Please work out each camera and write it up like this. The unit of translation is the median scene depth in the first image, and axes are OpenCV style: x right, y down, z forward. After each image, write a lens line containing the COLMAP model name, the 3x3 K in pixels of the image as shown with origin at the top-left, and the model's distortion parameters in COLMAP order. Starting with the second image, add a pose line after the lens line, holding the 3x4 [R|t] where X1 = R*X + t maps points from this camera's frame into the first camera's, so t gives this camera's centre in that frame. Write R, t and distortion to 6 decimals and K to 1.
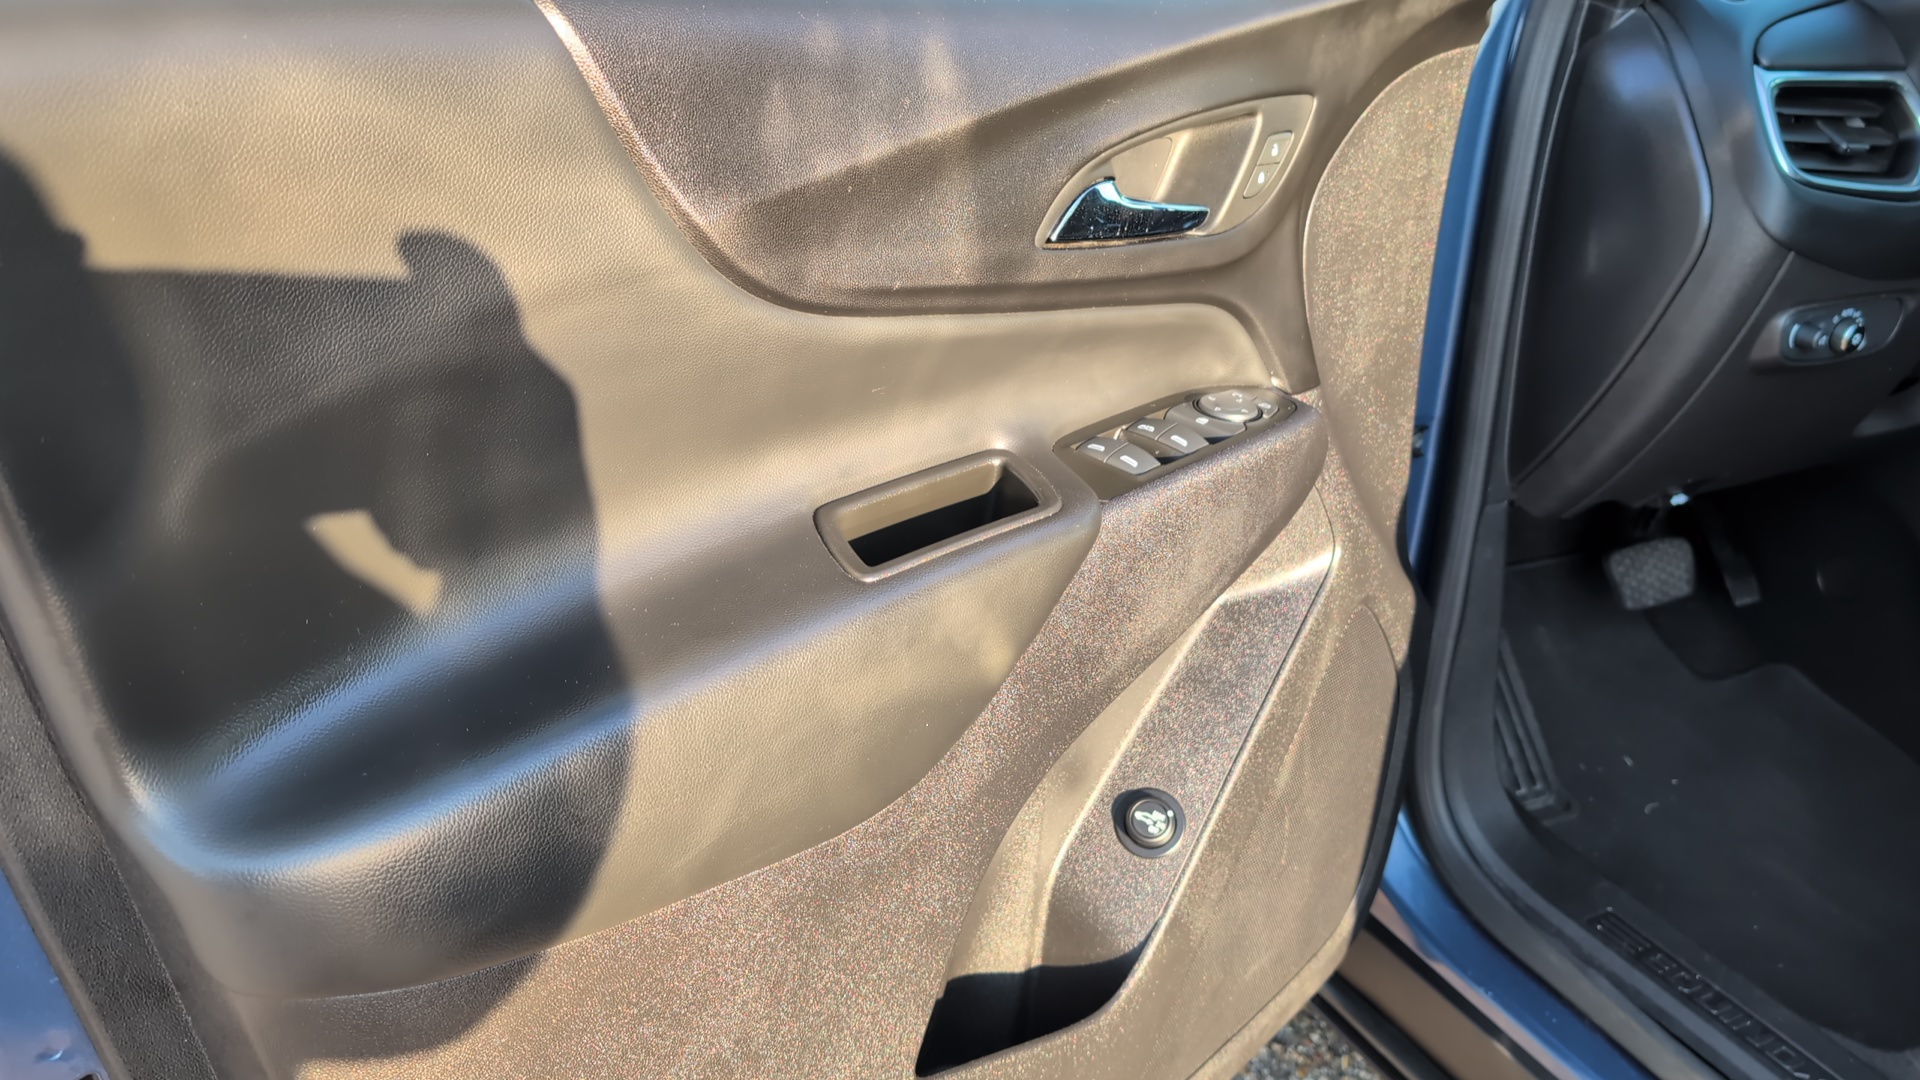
lens RADIAL K [[1617.8, 0, 960.0], [0, 1617.8, 540.0], [0, 0, 1]] dist [0.013917, -0.002931]
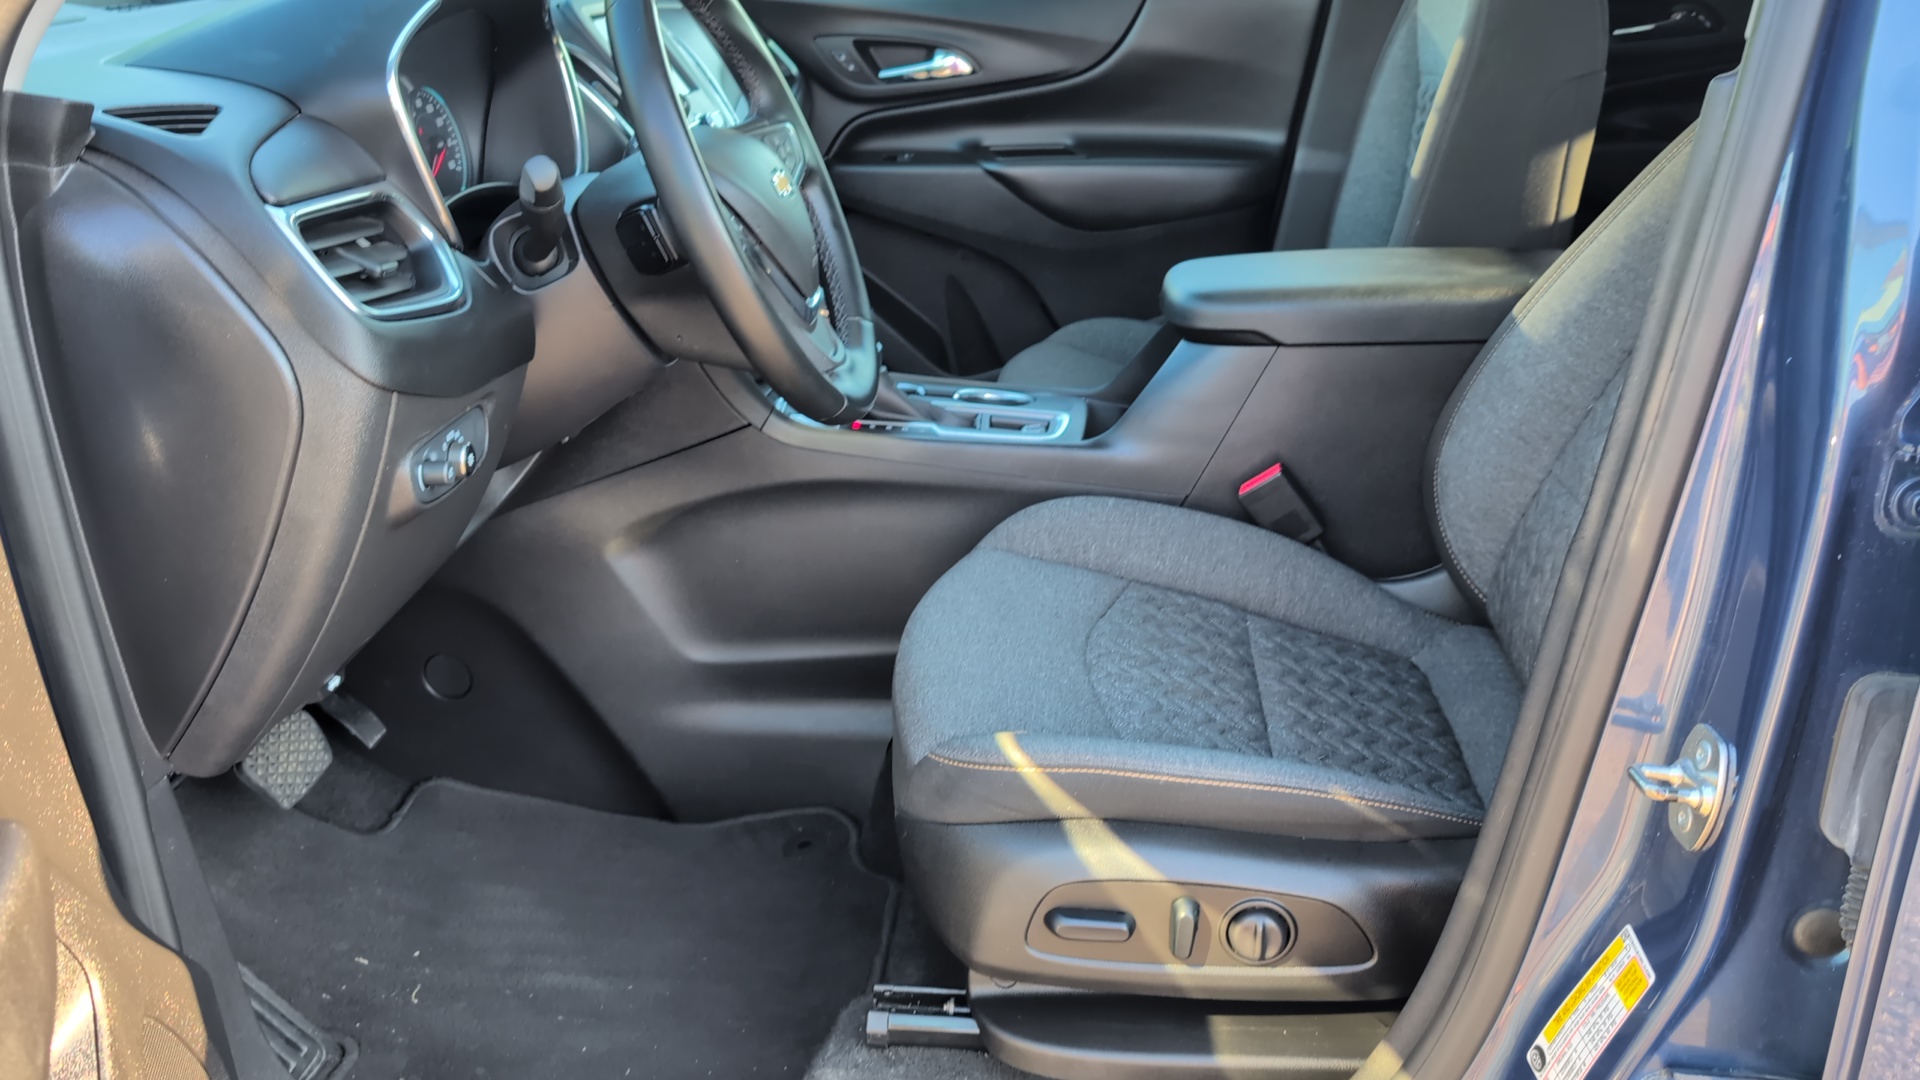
lens RADIAL K [[1617.8, 0, 960.0], [0, 1617.8, 540.0], [0, 0, 1]] dist [0.013917, -0.002931]
pose [[0.523769, -0.345384, 0.778701, -0.041811], [0.391611, 0.909424, 0.139960, -0.101441], [-0.756510, 0.231641, 0.611584, 0.227651]]
